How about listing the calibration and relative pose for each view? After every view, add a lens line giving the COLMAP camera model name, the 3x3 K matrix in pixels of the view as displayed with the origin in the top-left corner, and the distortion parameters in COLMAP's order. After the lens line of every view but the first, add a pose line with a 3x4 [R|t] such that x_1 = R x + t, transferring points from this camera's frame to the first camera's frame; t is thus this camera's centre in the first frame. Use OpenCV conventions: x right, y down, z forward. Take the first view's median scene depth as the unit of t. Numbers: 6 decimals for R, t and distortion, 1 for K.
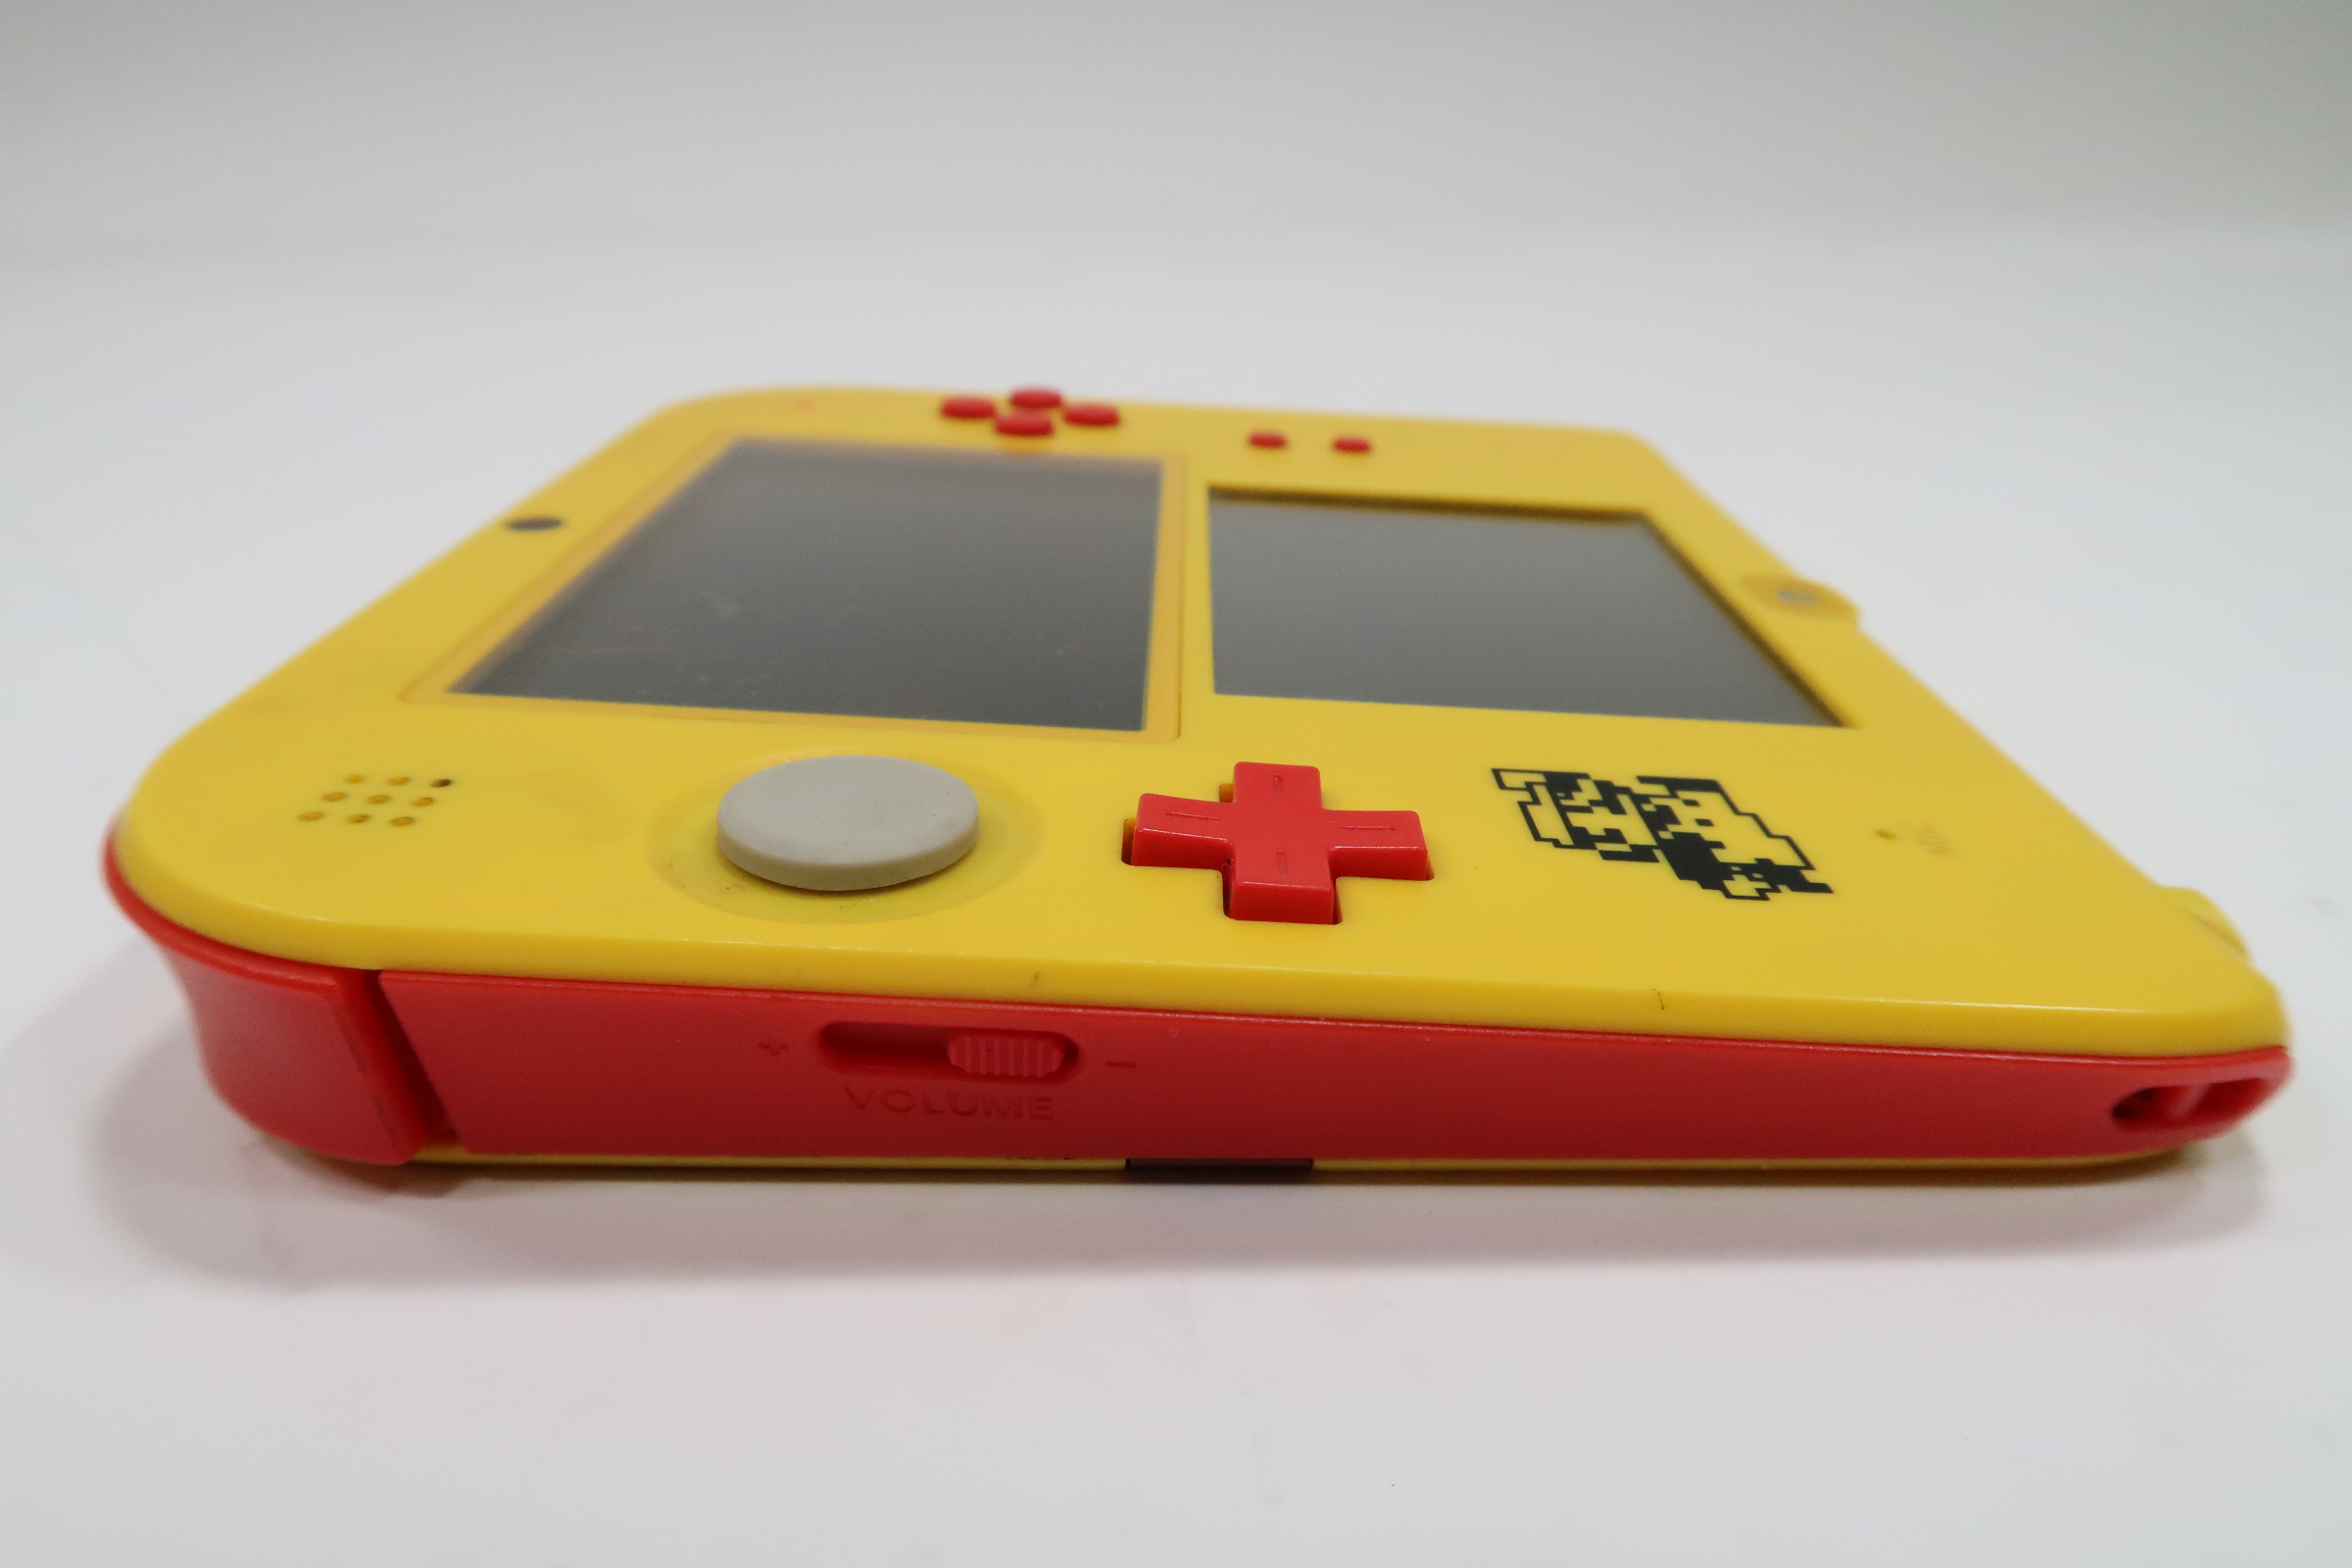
lens RADIAL K [[1606.2, 0, 1176.0], [0, 1606.2, 784.0], [0, 0, 1]] dist [-0.029662, 0.003291]
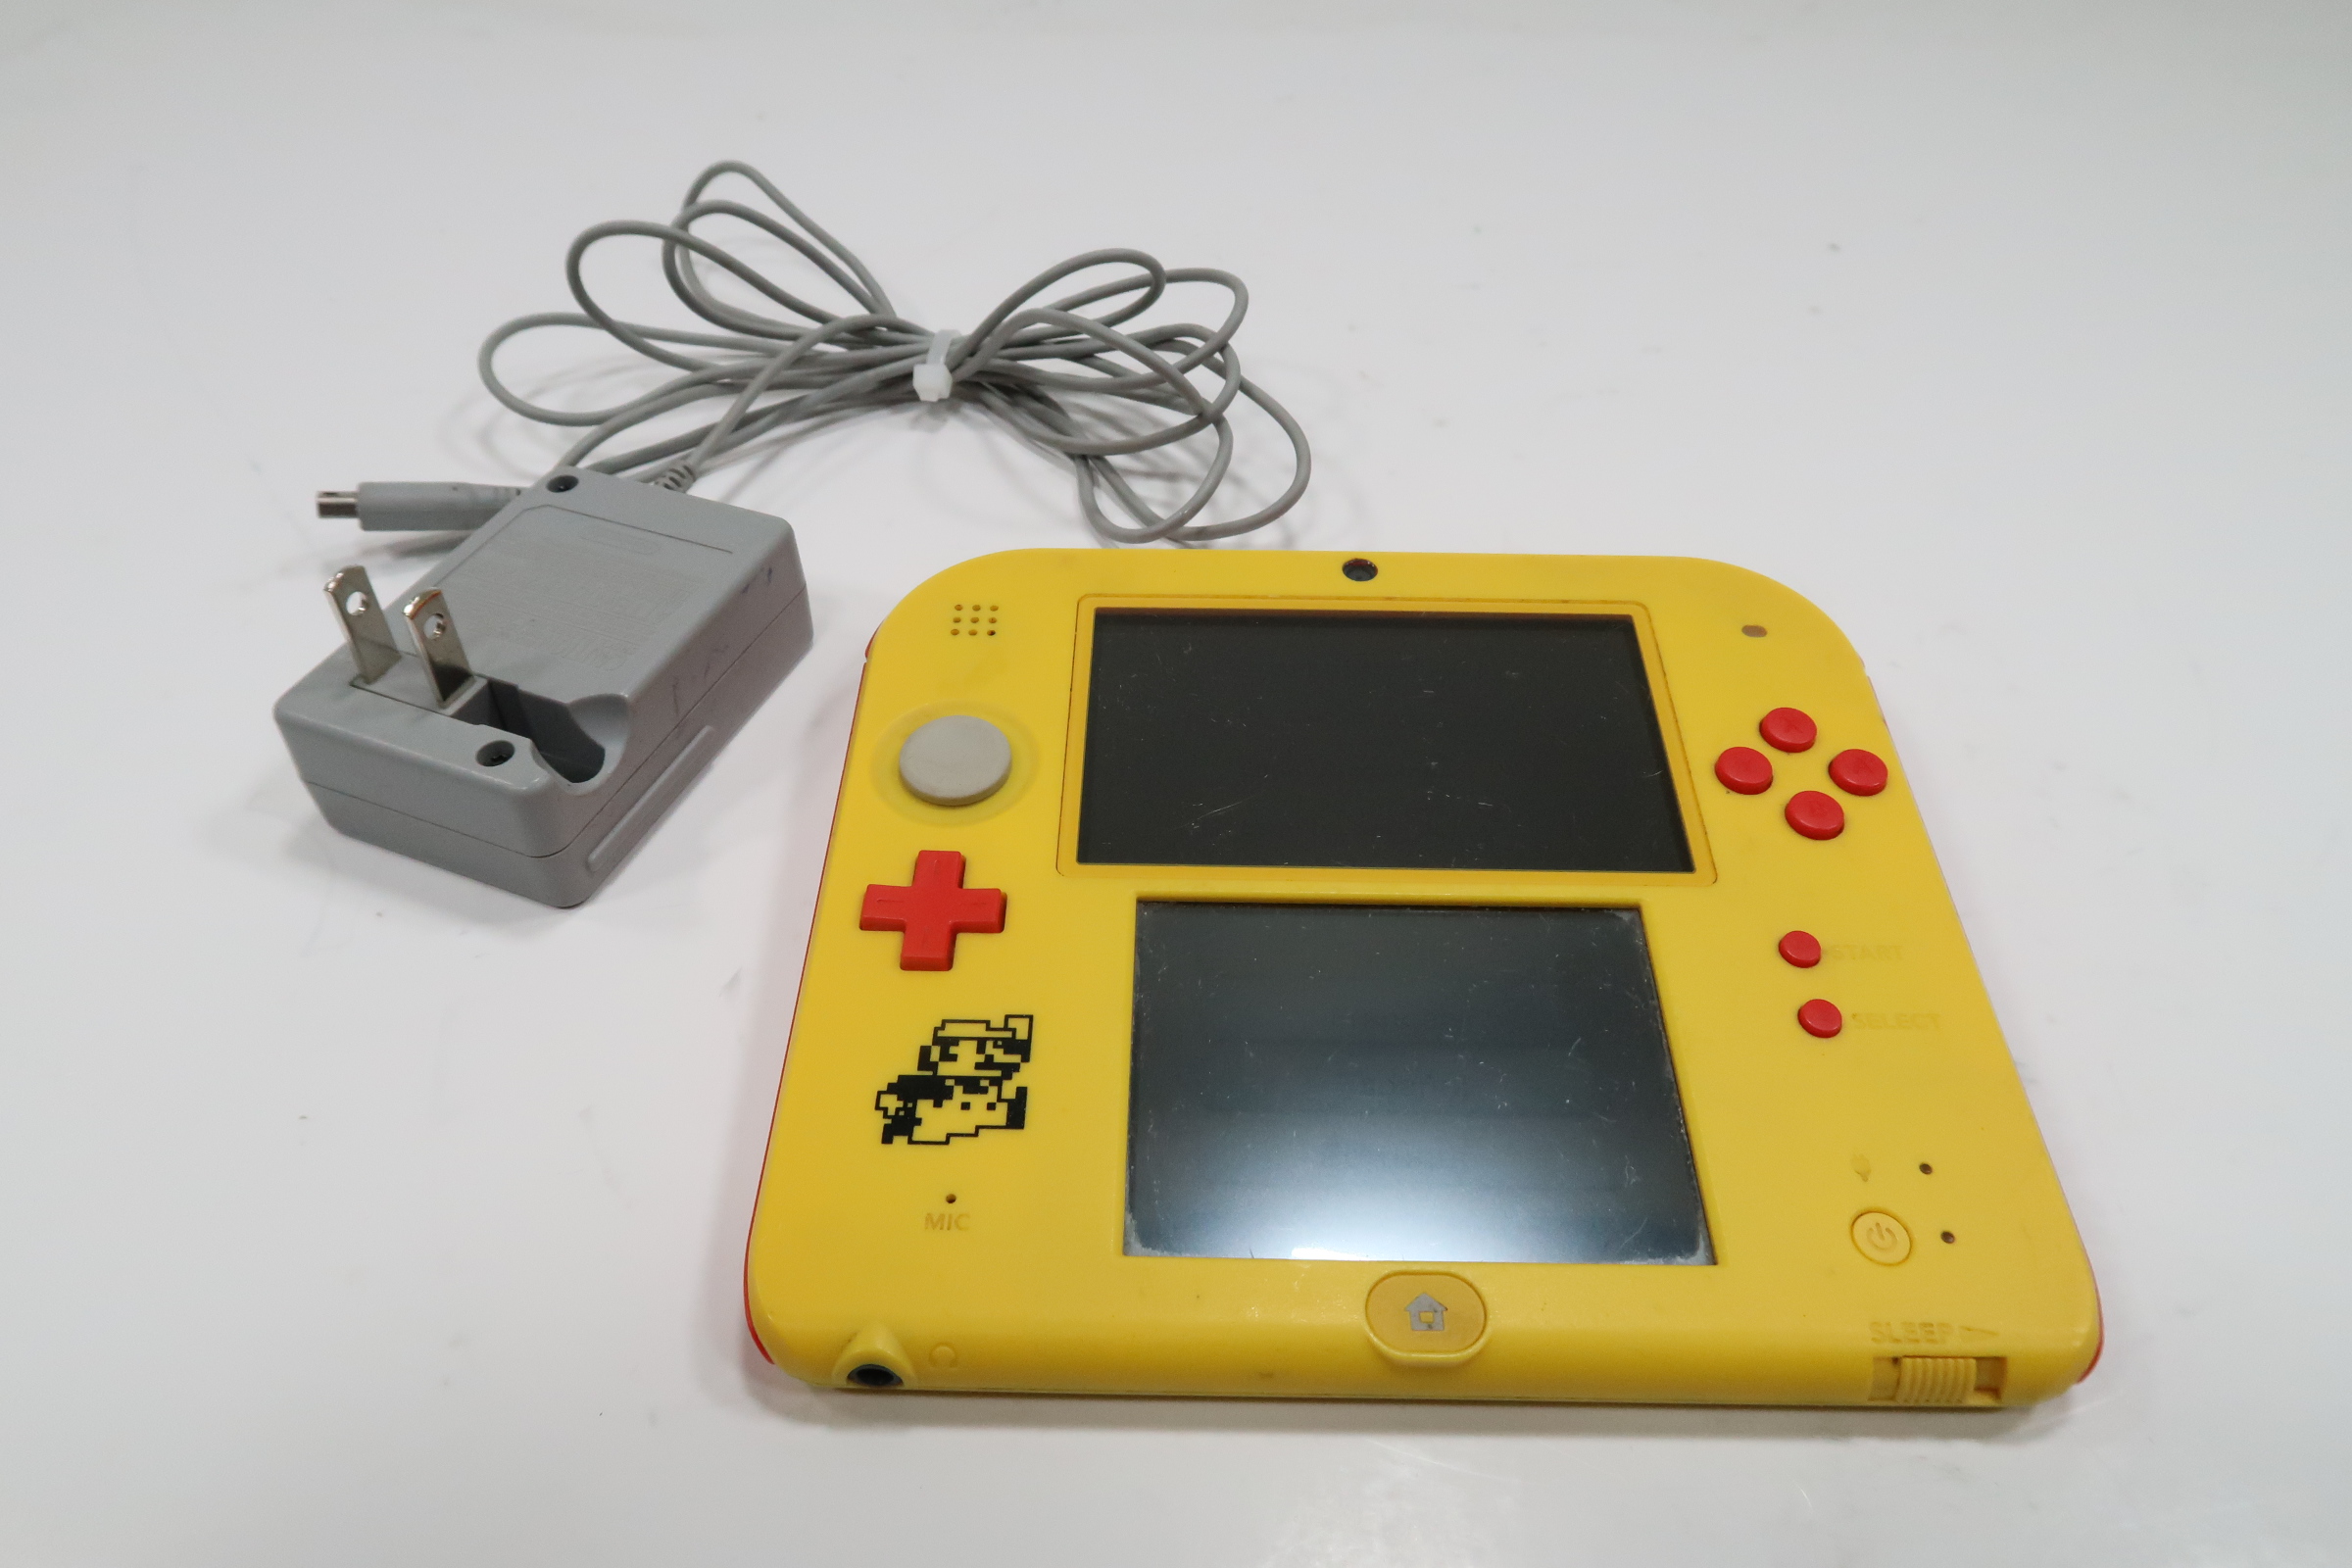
lens RADIAL K [[1606.2, 0, 1176.0], [0, 1606.2, 784.0], [0, 0, 1]] dist [-0.029662, 0.003291]
pose [[-0.008032, 0.715785, -0.698275, 1.304250], [-0.422198, 0.630577, 0.651246, -1.451880], [0.906468, 0.300041, 0.297138, 0.560904]]
